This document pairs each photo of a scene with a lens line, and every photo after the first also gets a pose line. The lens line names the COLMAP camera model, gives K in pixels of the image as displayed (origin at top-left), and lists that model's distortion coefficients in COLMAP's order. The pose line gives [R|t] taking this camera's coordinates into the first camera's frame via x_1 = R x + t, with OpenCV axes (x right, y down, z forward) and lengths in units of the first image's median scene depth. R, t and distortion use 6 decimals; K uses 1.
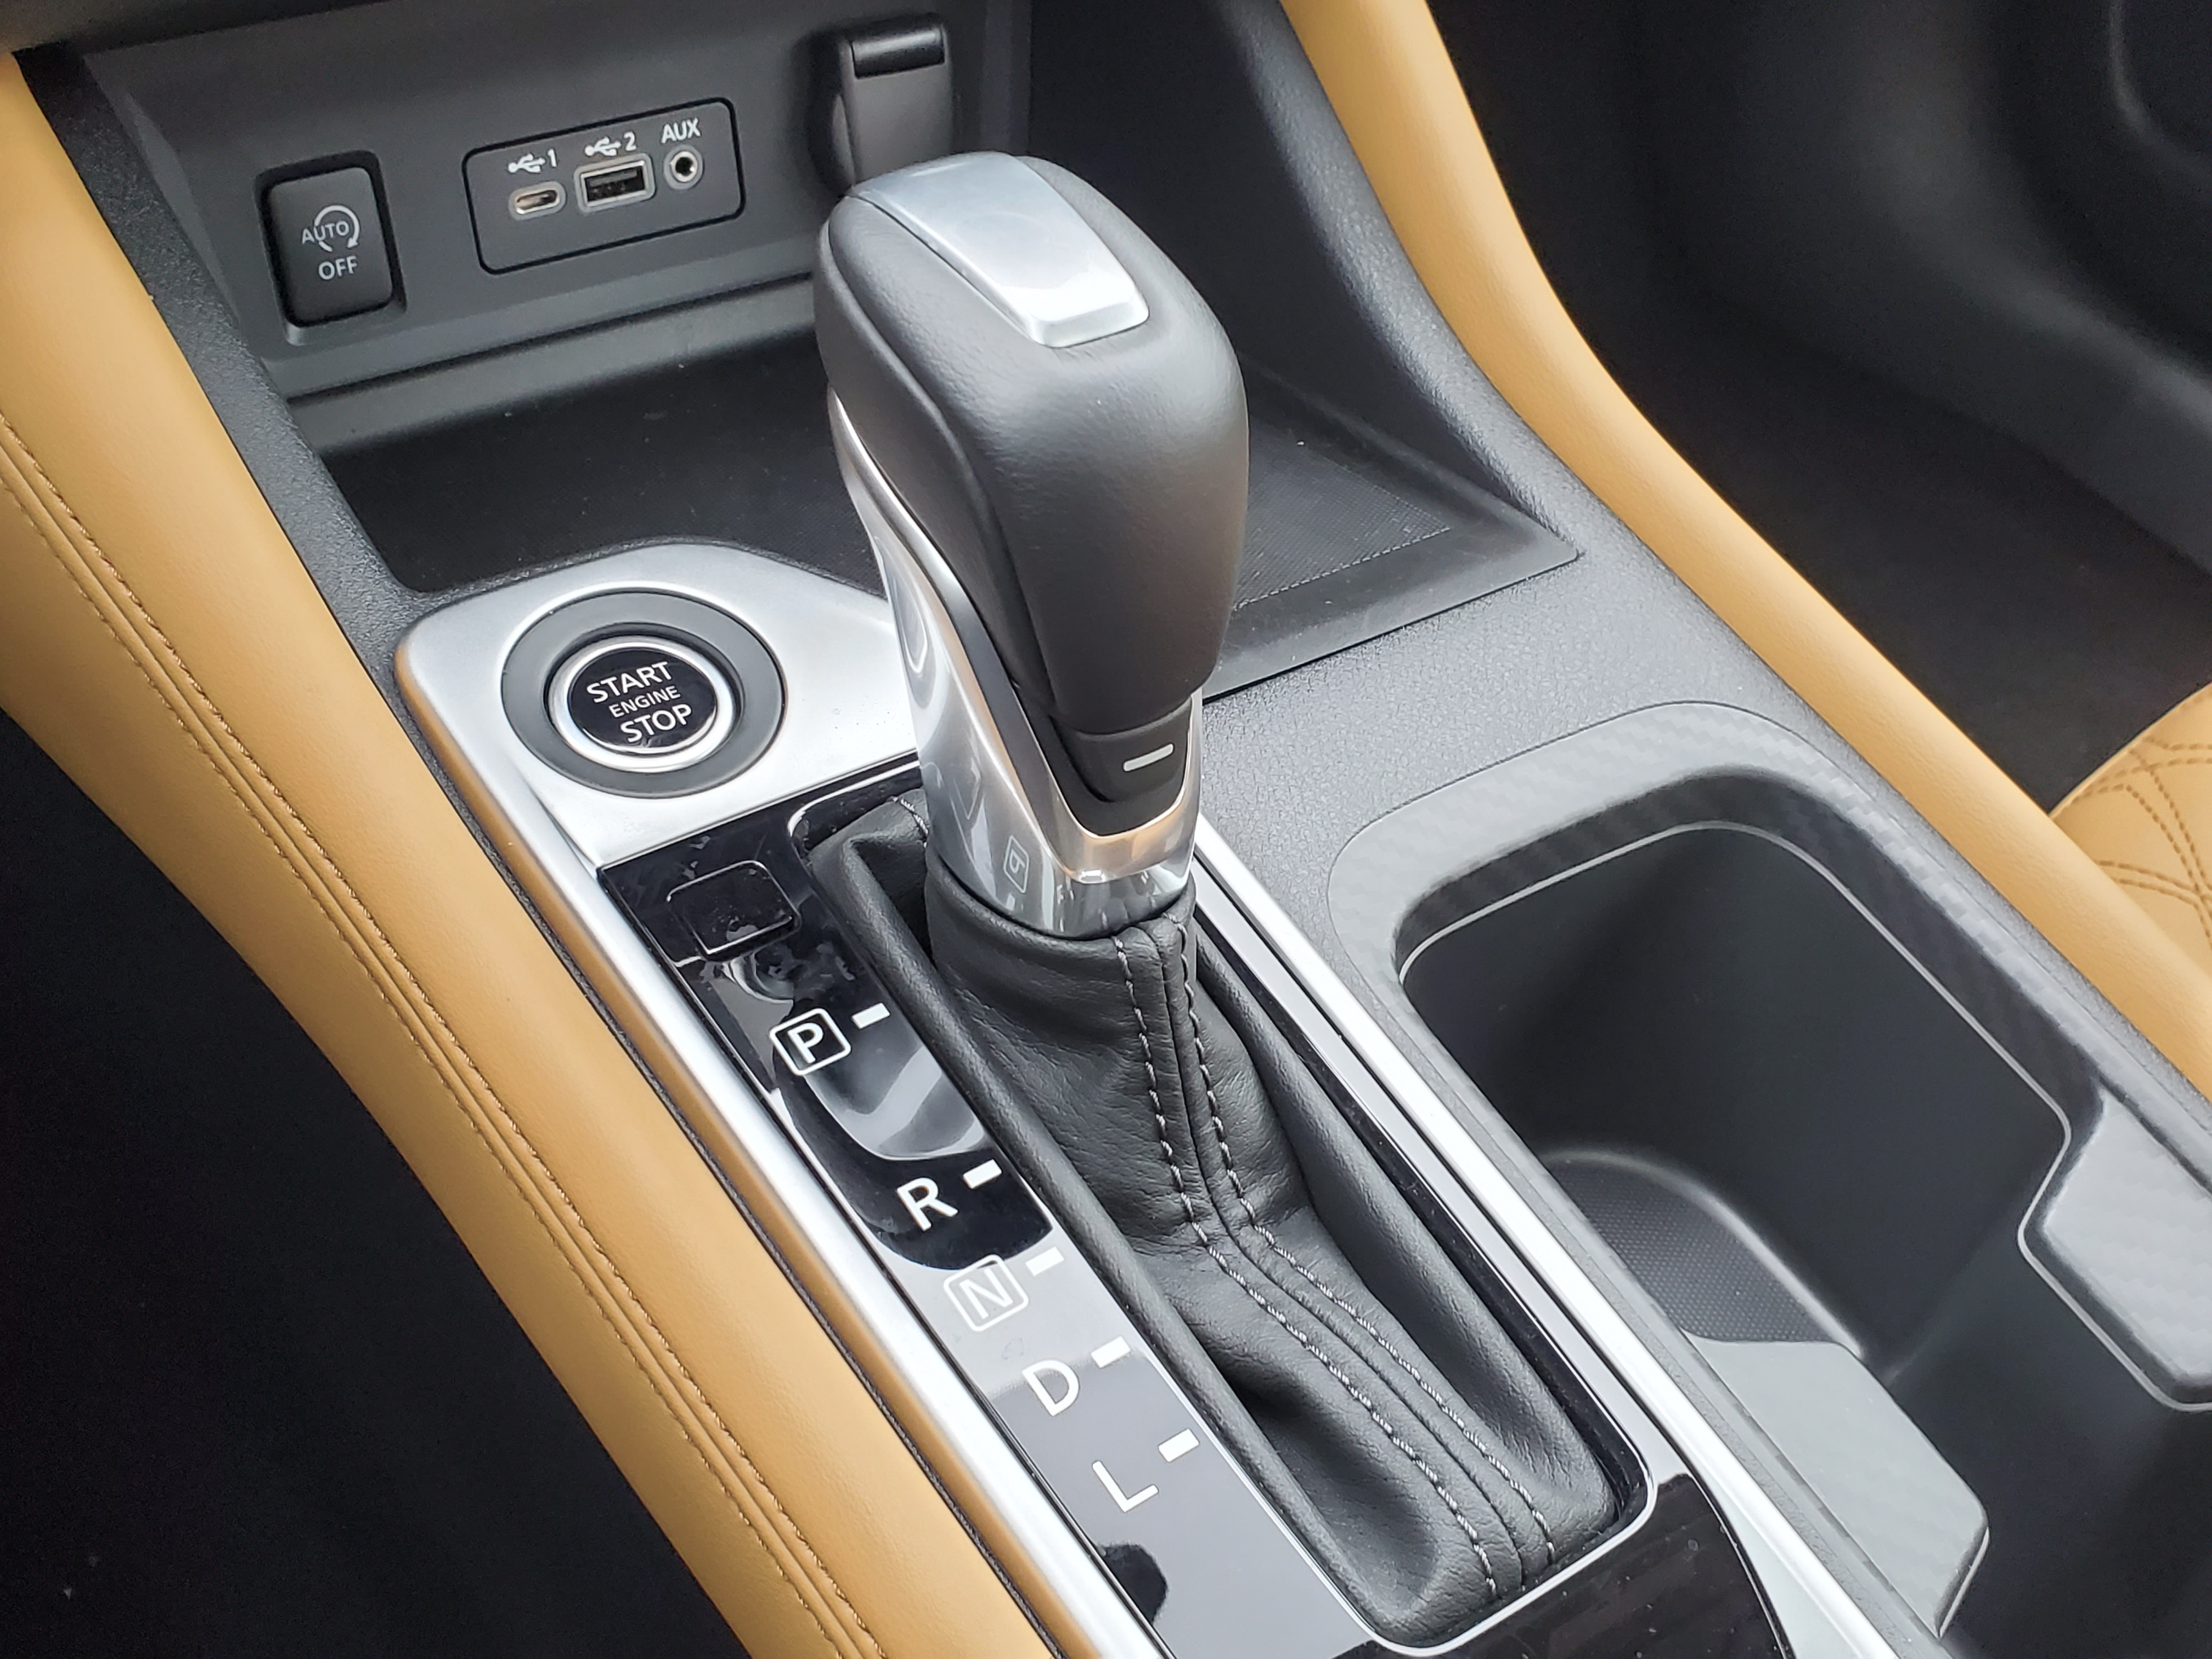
lens RADIAL K [[2507.4, 0, 1106.0], [0, 2507.4, 829.5], [0, 0, 1]] dist [-0.003143, -0.010730]
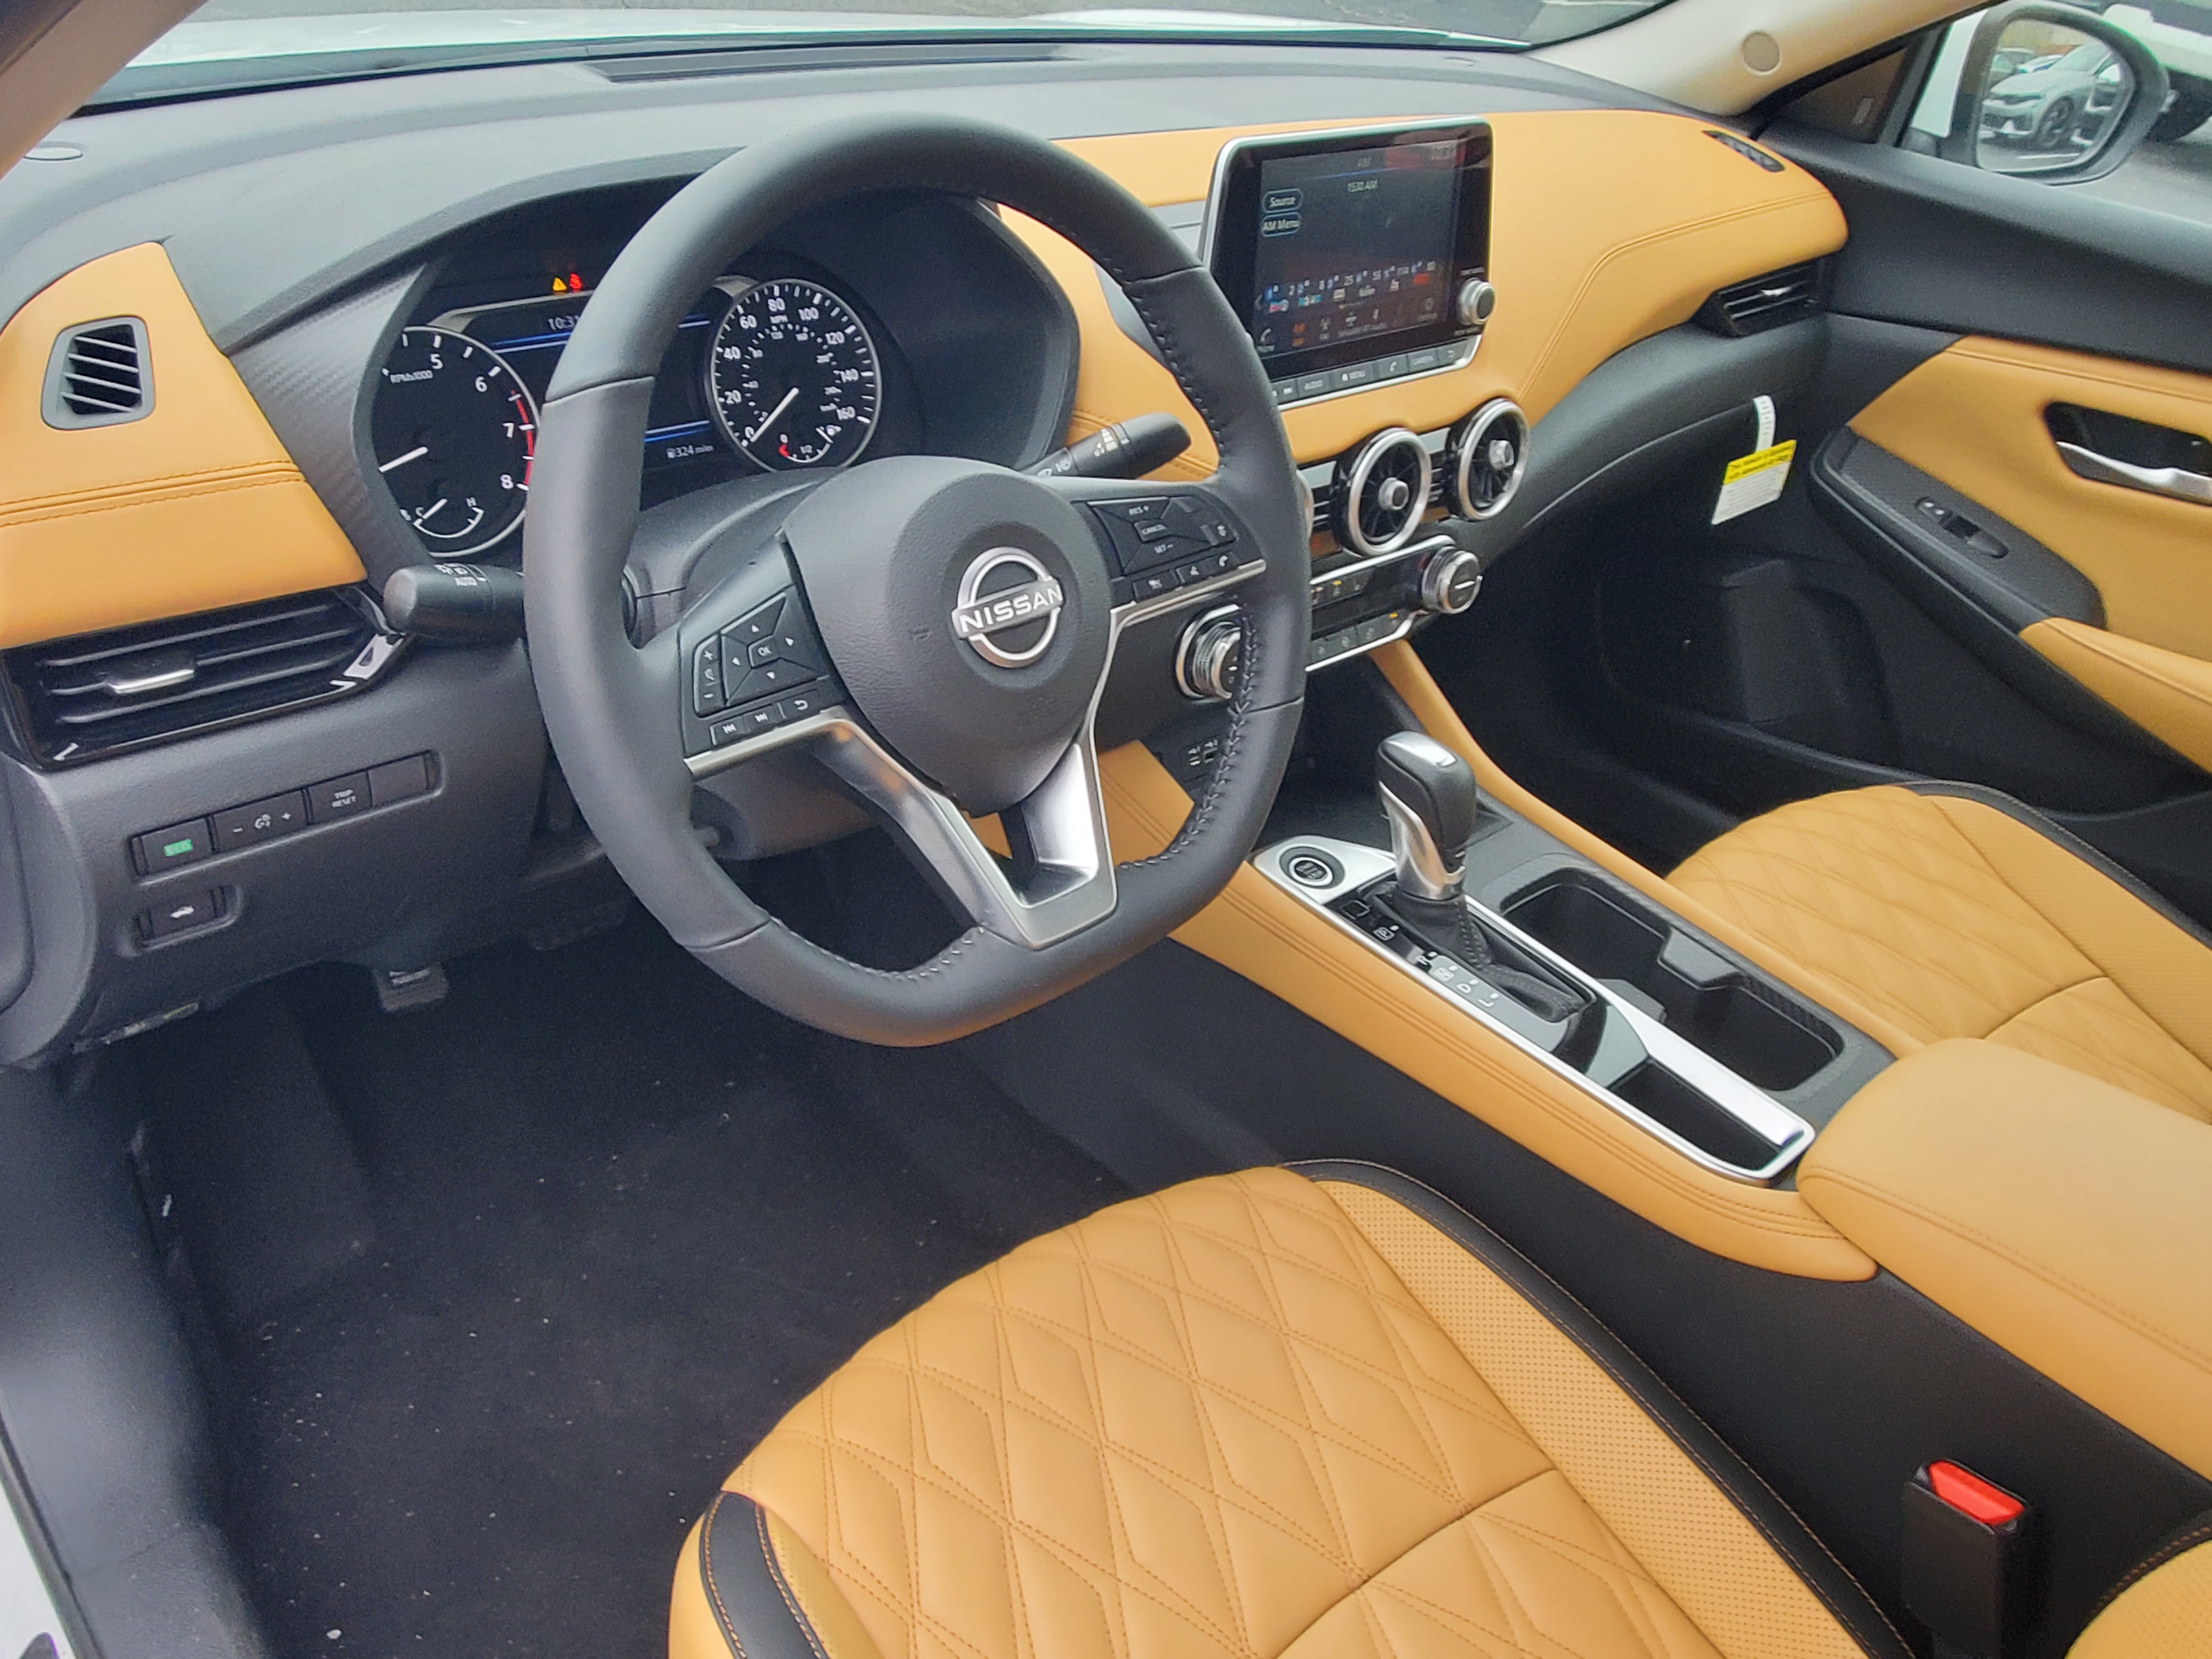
lens RADIAL K [[1778.0, 0, 1106.0], [0, 1778.0, 829.5], [0, 0, 1]] dist [-0.005540, -0.002129]
pose [[0.988523, -0.102877, 0.110632, -0.645441], [0.123827, 0.971268, -0.203238, 0.334879], [-0.086545, 0.214605, 0.972859, -1.399472]]
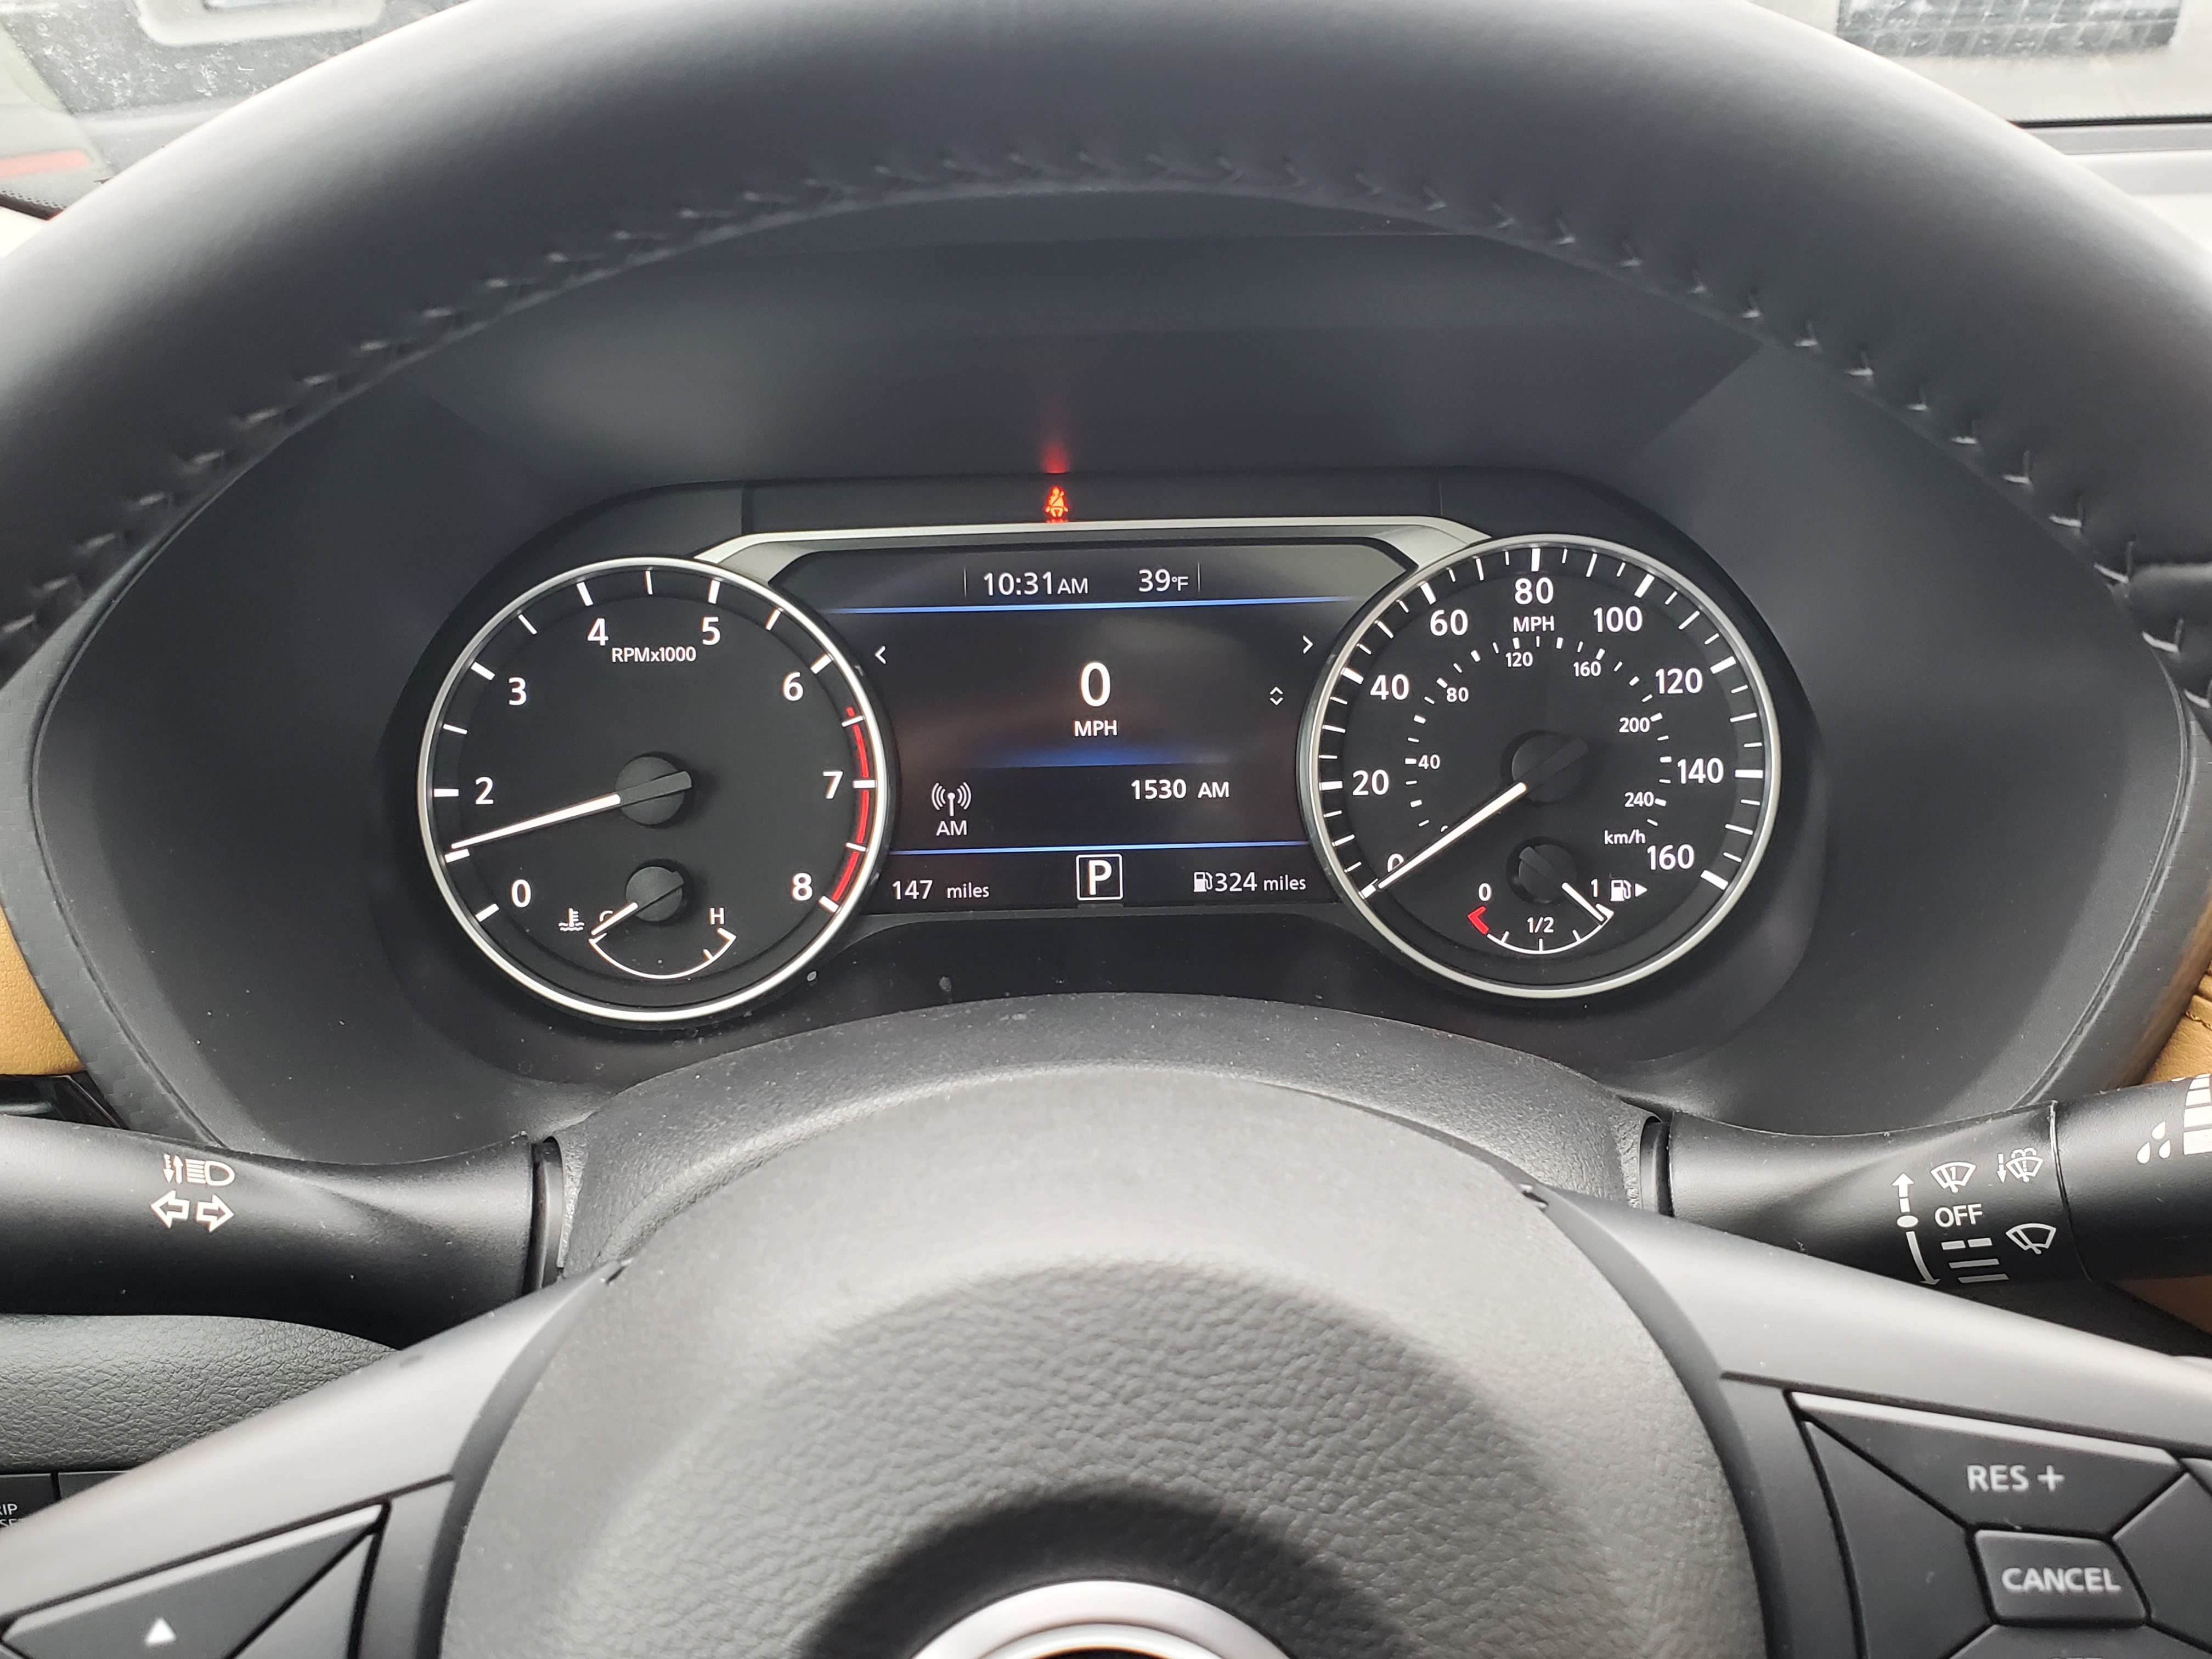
lens RADIAL K [[2119.3, 0, 1081.7], [0, 2119.3, 831.3], [0, 0, 1]] dist [0.153977, -0.404944]
pose [[0.823419, 0.083172, -0.561305, -0.316278], [-0.300898, 0.902667, -0.307656, -0.206247], [0.481083, 0.422225, 0.768300, -0.391359]]
